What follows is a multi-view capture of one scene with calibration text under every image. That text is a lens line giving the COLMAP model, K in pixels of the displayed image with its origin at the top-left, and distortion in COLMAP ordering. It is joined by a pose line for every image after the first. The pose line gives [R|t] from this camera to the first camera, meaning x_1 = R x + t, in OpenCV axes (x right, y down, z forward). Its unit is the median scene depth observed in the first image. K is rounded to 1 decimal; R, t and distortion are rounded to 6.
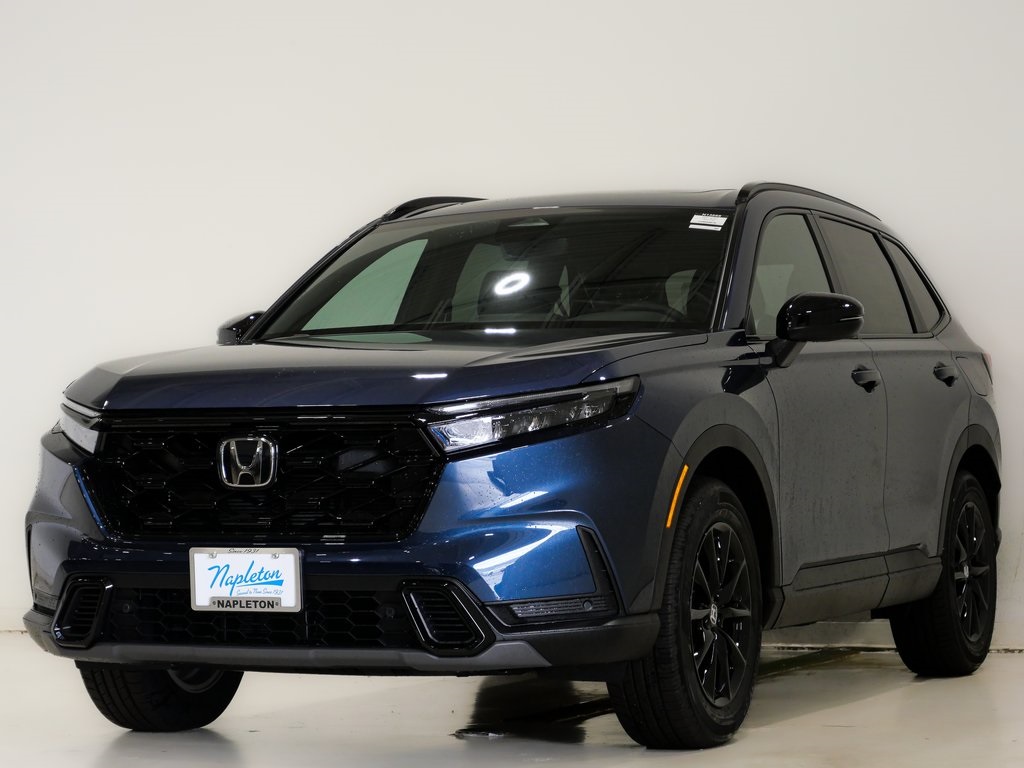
lens RADIAL K [[2847.9, 0, 506.8], [0, 2847.9, 390.9], [0, 0, 1]] dist [0.074951, 0.000000]
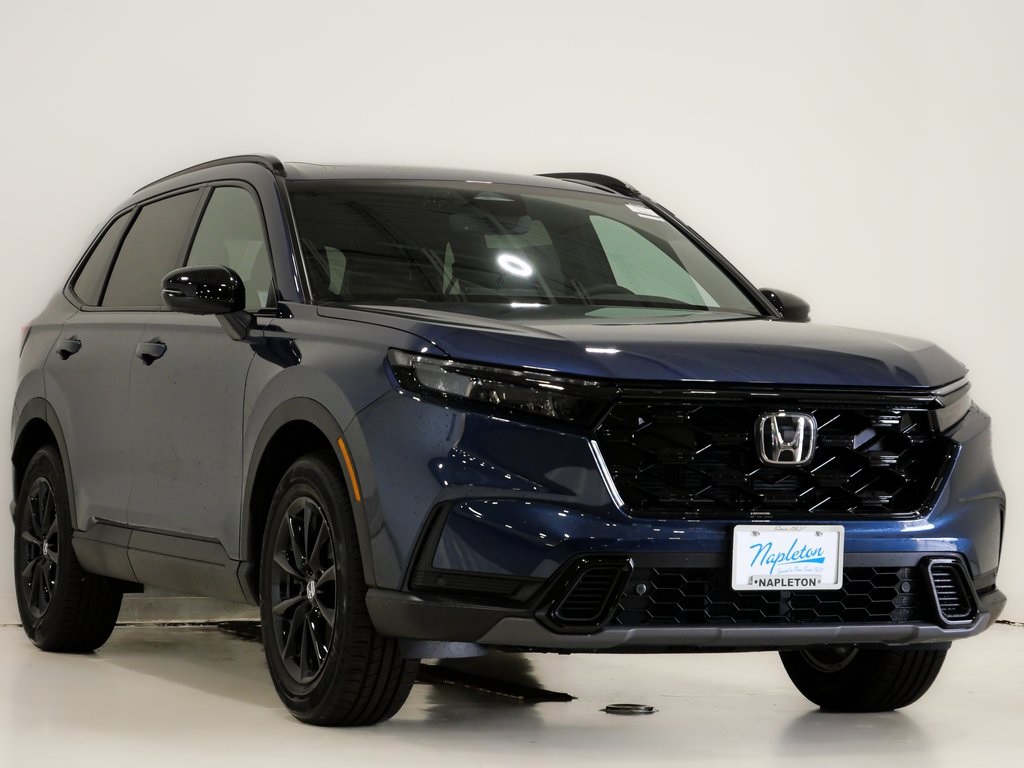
lens RADIAL K [[2847.9, 0, 508.1], [0, 2847.9, 381.9], [0, 0, 1]] dist [0.074951, 0.000000]
pose [[0.682050, 0.031118, 0.730643, -0.879939], [-0.036636, 0.999294, -0.008360, 0.017103], [-0.730387, -0.021066, 0.682709, 0.396057]]
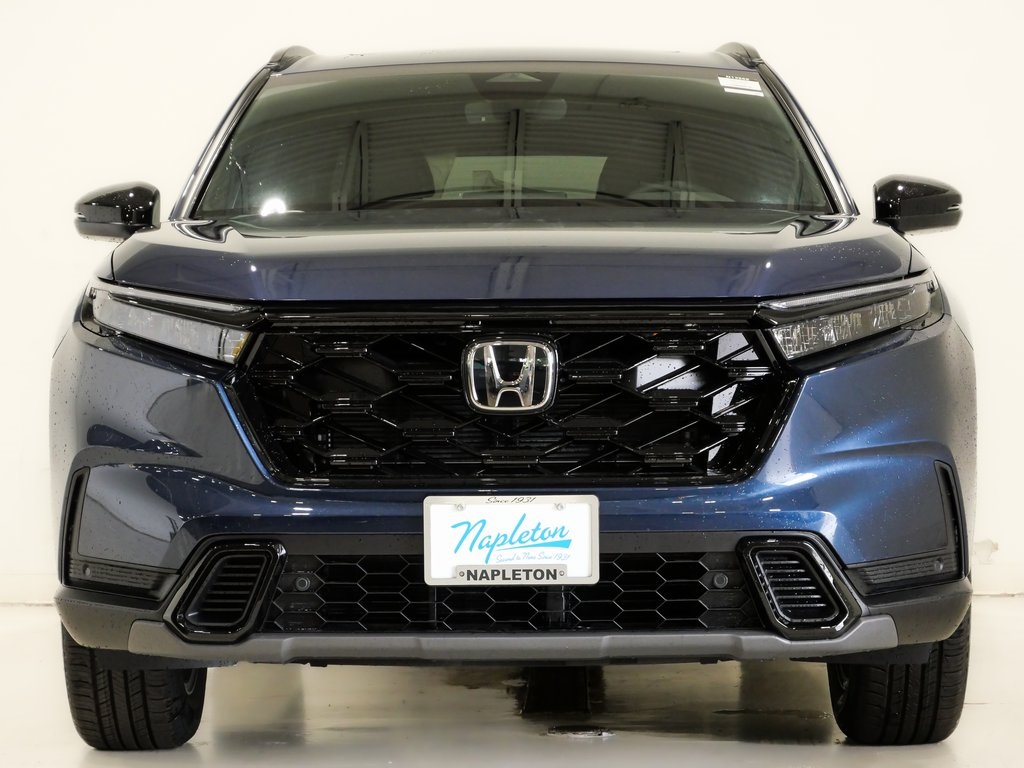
lens RADIAL K [[2847.9, 0, 511.5], [0, 2847.9, 383.6], [0, 0, 1]] dist [0.074951, 0.000000]
pose [[0.923695, -0.000534, 0.383127, -0.363710], [-0.007169, 0.999800, 0.018679, 0.013676], [-0.383060, -0.020000, 0.923507, 0.341893]]
